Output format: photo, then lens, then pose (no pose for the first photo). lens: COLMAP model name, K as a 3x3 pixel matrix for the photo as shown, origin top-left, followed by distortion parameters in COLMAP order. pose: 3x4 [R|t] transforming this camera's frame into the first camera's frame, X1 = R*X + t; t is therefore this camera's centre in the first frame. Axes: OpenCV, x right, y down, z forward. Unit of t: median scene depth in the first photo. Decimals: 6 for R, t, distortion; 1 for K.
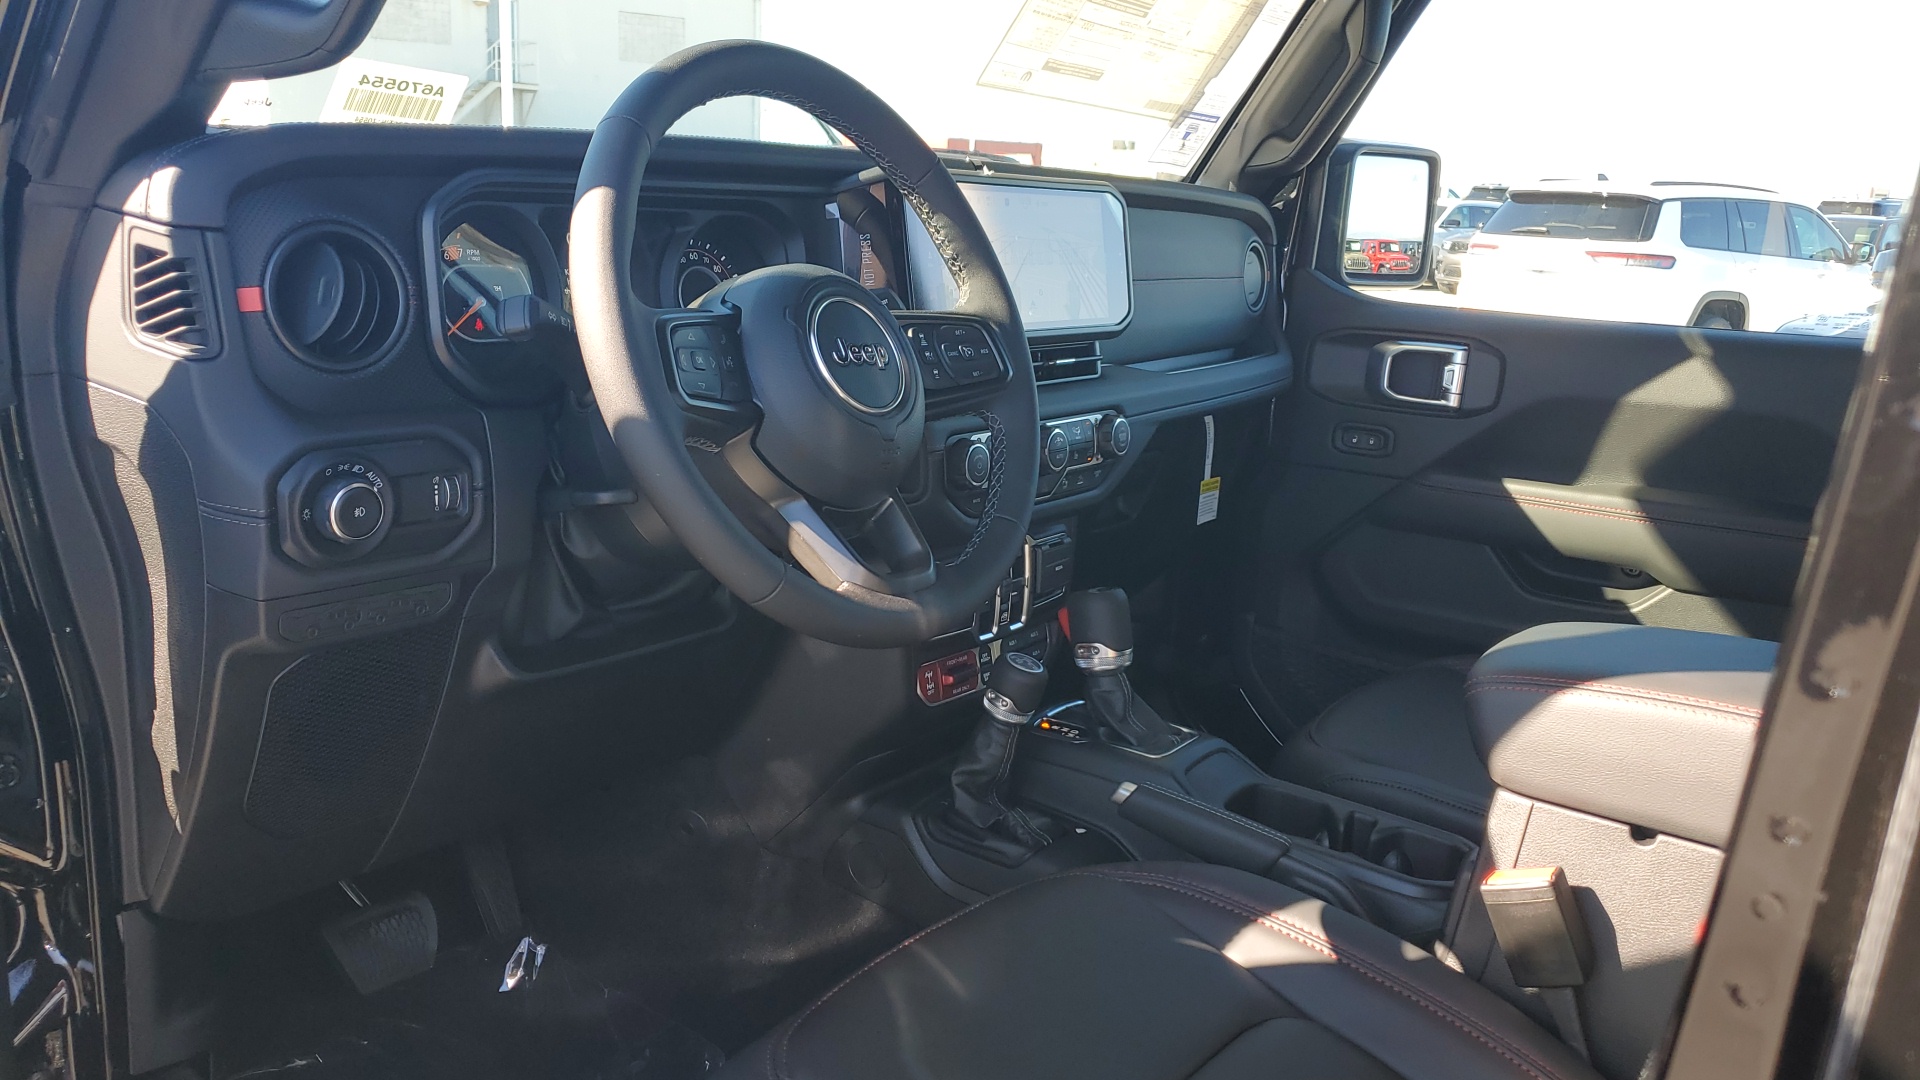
lens RADIAL K [[1492.5, 0, 919.2], [0, 1492.5, 517.1], [0, 0, 1]] dist [0.065395, -0.091324]
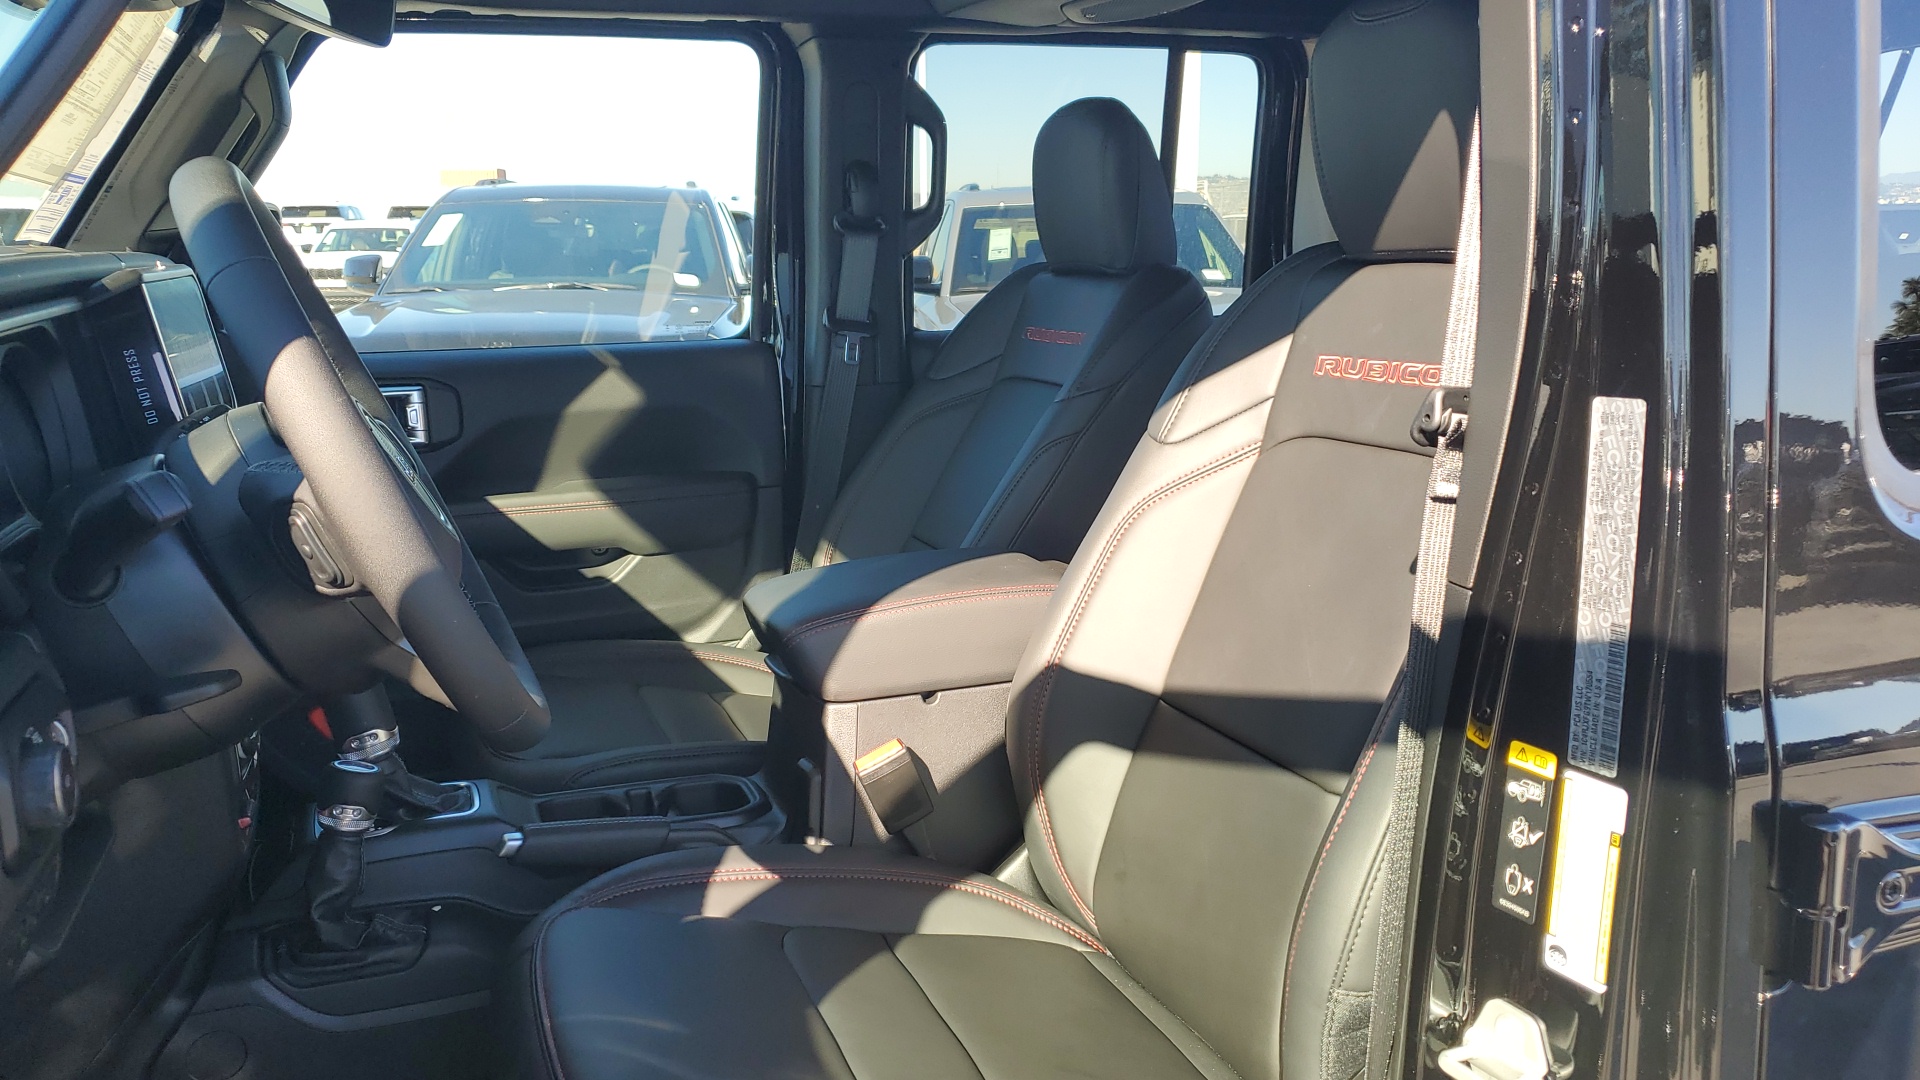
lens RADIAL K [[1492.5, 0, 947.0], [0, 1492.5, 528.9], [0, 0, 1]] dist [0.065395, -0.091324]
pose [[0.543738, -0.218332, 0.810358, -0.353297], [0.219286, 0.968985, 0.113933, -0.057754], [-0.810100, 0.115750, 0.574752, 0.086601]]
